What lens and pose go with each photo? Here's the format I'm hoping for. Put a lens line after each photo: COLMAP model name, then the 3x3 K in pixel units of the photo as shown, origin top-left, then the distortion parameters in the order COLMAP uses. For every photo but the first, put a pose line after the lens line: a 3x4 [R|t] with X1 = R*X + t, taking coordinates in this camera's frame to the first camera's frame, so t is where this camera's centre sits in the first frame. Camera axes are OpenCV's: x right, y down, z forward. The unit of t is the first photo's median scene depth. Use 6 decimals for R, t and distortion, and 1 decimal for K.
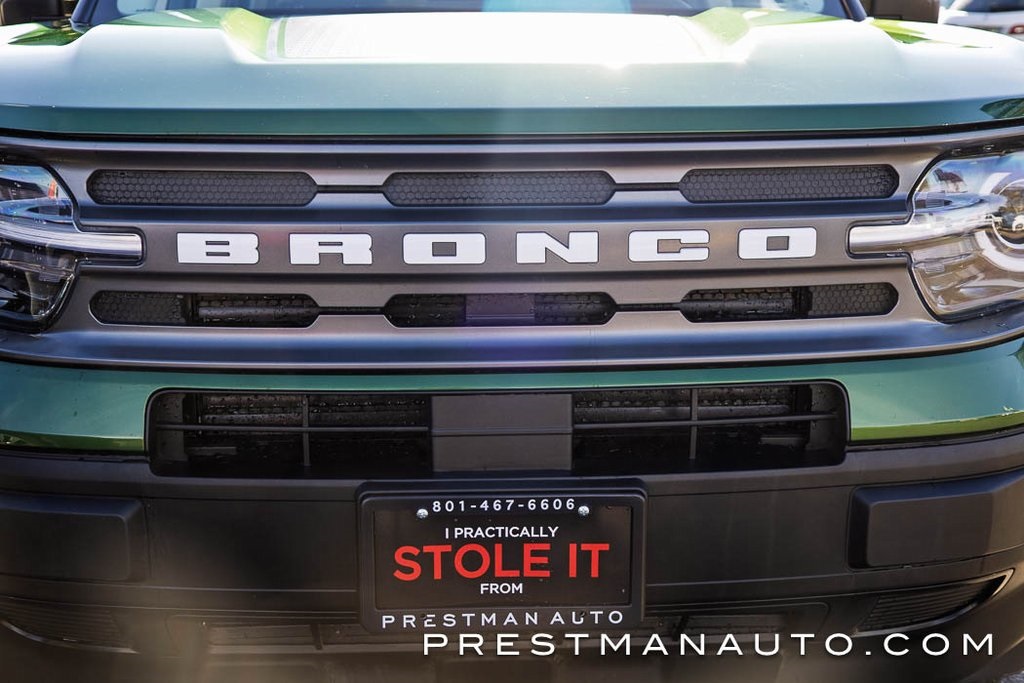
lens RADIAL K [[1506.3, 0, 510.4], [0, 1506.3, 404.5], [0, 0, 1]] dist [0.135574, 0.034620]
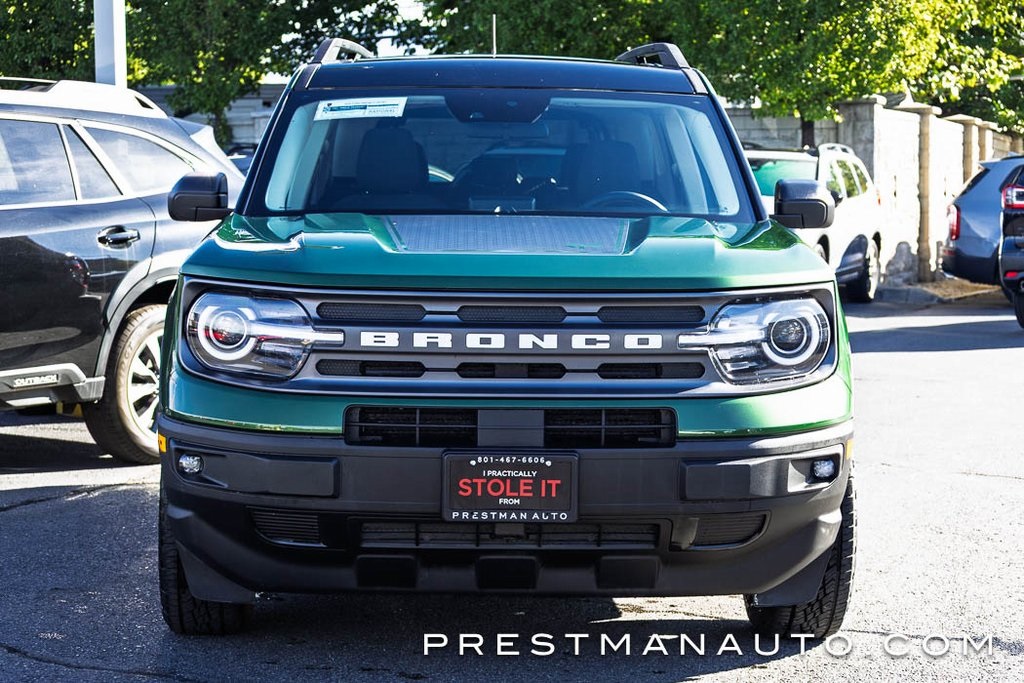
lens RADIAL K [[2933.9, 0, 512.0], [0, 2933.9, 341.5], [0, 0, 1]] dist [0.073035, -0.201614]
pose [[0.999767, 0.015601, -0.014891, 0.055445], [-0.017406, 0.991359, -0.130017, 0.434080], [0.012734, 0.130246, 0.991400, -3.097284]]
